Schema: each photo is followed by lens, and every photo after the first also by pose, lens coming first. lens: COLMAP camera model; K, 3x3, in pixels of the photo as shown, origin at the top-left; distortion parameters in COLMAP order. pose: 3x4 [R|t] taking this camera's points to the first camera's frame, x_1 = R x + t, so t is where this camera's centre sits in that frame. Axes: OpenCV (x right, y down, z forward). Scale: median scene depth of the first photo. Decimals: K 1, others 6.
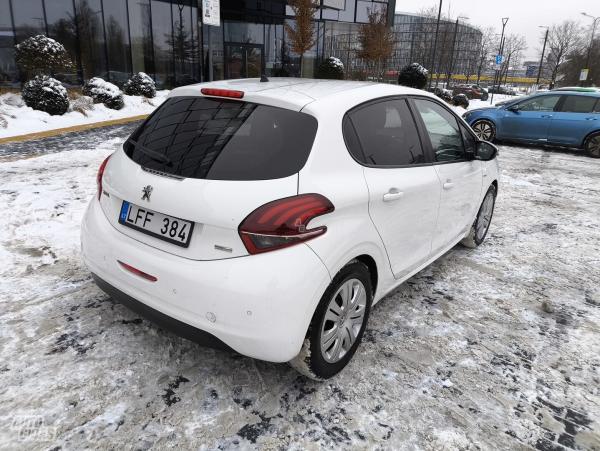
lens RADIAL K [[432.7, 0, 298.0], [0, 432.7, 224.5], [0, 0, 1]] dist [0.014385, -0.004919]
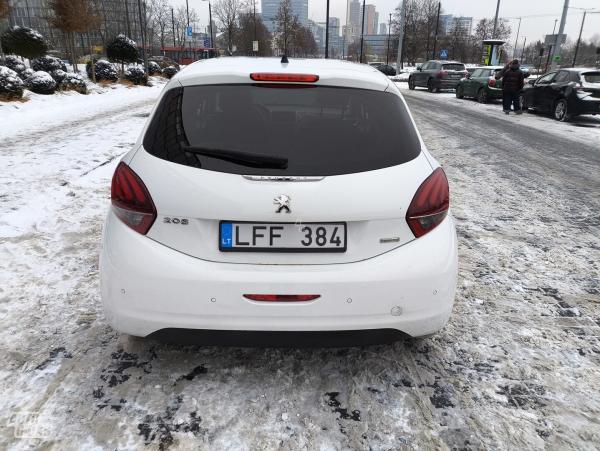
lens RADIAL K [[432.7, 0, 298.2], [0, 432.7, 224.6], [0, 0, 1]] dist [0.014385, -0.004919]
pose [[0.787543, -0.244150, 0.565833, -0.796414], [0.211329, 0.969493, 0.124190, -0.129145], [-0.578892, 0.021772, 0.815113, 0.299967]]
